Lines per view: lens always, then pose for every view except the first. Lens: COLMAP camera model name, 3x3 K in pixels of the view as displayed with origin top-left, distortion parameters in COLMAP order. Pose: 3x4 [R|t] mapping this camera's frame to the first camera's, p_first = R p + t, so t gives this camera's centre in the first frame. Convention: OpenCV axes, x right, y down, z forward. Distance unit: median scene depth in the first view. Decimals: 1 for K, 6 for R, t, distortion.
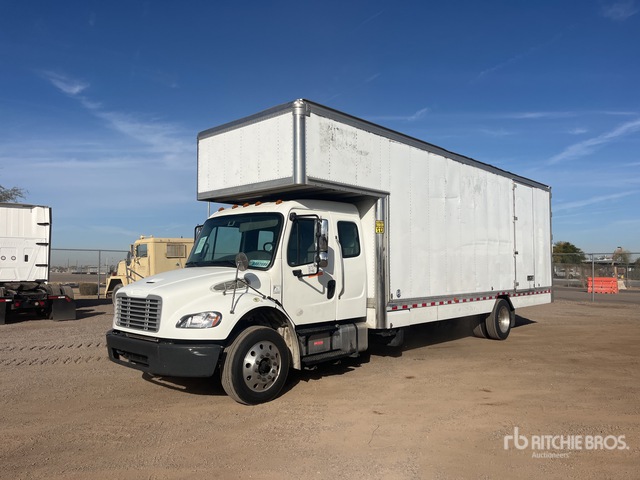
lens RADIAL K [[483.1, 0, 315.7], [0, 483.1, 244.3], [0, 0, 1]] dist [0.066966, -0.001468]
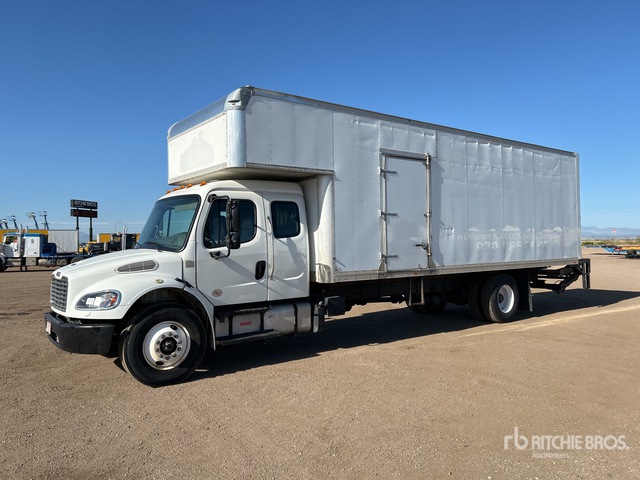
lens RADIAL K [[474.7, 0, 314.6], [0, 474.7, 239.7], [0, 0, 1]] dist [0.039002, -0.001373]
pose [[0.982830, -0.013947, -0.183986, 0.349522], [0.021429, 0.999019, 0.038741, -0.005281], [0.183265, -0.042019, 0.982165, 0.066960]]
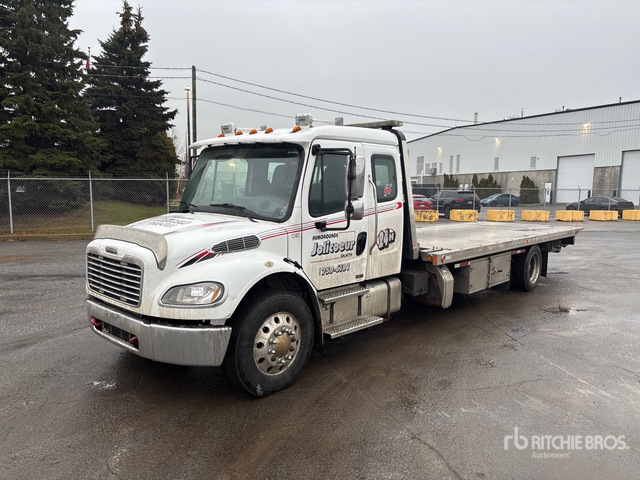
lens RADIAL K [[483.1, 0, 323.7], [0, 483.1, 248.0], [0, 0, 1]] dist [0.066966, -0.001468]
pose [[0.999914, 0.011465, 0.006302, -0.038729], [-0.012391, 0.984497, 0.174962, -0.039685], [-0.004199, -0.175025, 0.984555, 0.233594]]
